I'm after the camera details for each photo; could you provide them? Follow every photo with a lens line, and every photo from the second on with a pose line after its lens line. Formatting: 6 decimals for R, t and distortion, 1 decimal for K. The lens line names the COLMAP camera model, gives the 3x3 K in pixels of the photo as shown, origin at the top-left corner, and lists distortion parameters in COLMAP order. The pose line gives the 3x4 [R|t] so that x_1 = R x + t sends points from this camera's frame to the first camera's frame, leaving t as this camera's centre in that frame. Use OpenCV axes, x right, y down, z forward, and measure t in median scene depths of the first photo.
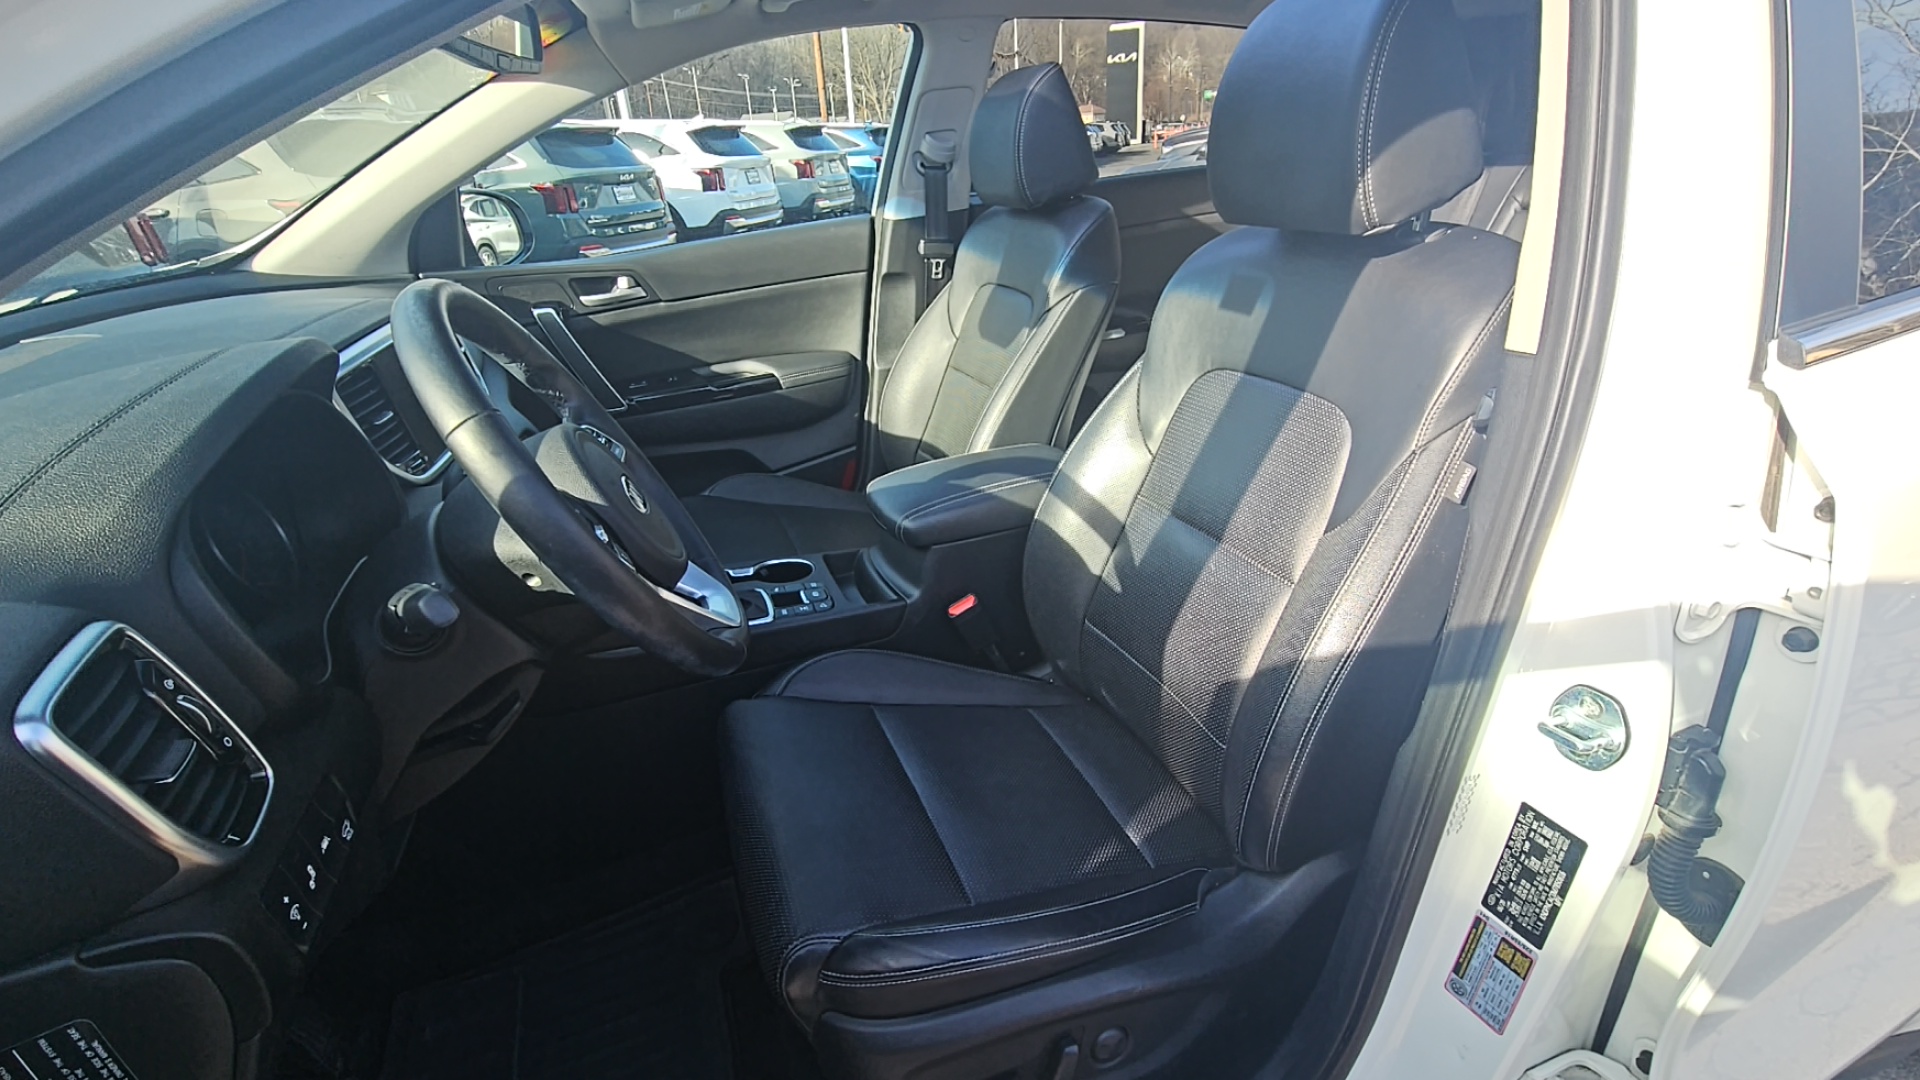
lens RADIAL K [[858.6, 0, 957.1], [0, 858.6, 530.5], [0, 0, 1]] dist [0.011117, -0.008991]
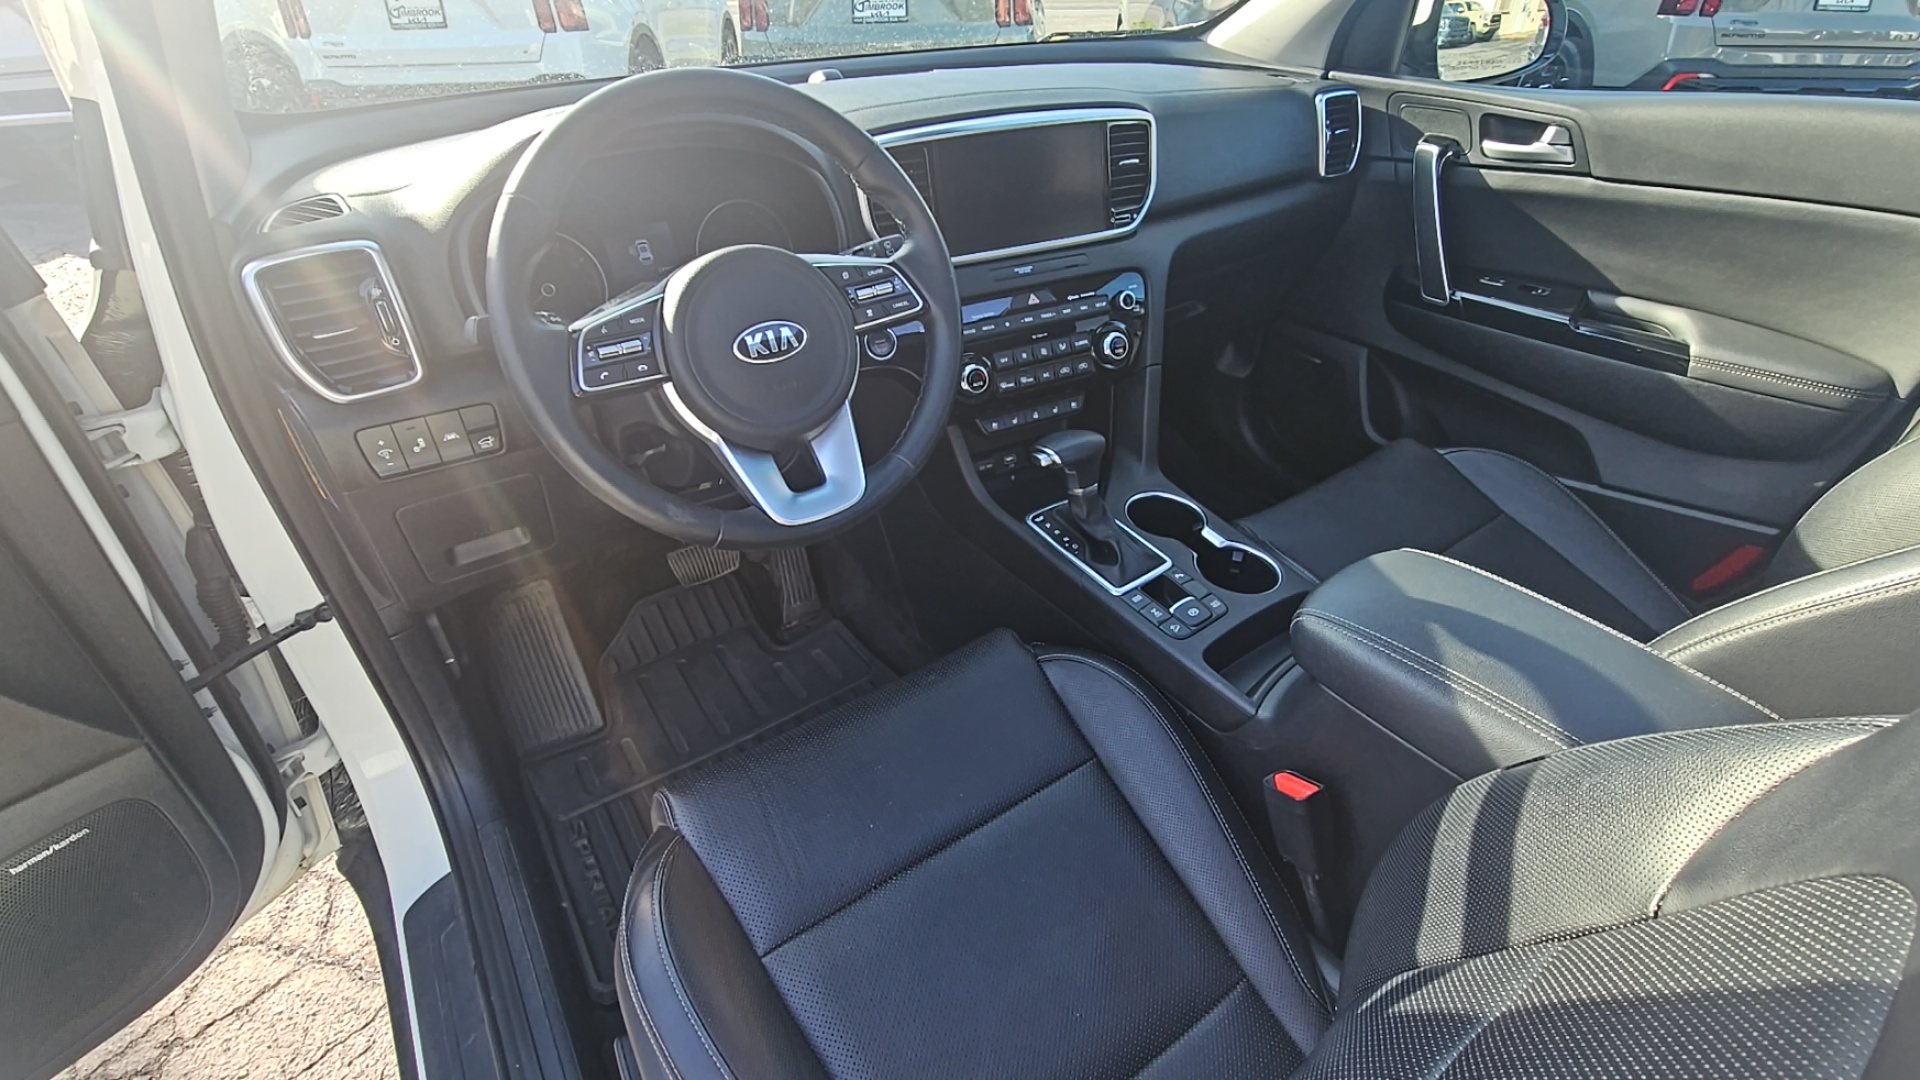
lens RADIAL K [[858.6, 0, 957.1], [0, 858.6, 530.5], [0, 0, 1]] dist [0.011117, -0.008991]
pose [[0.229054, 0.579072, -0.782439, 0.225288], [-0.398524, 0.789143, 0.467368, -0.170593], [0.888095, 0.204768, 0.411530, 0.357533]]
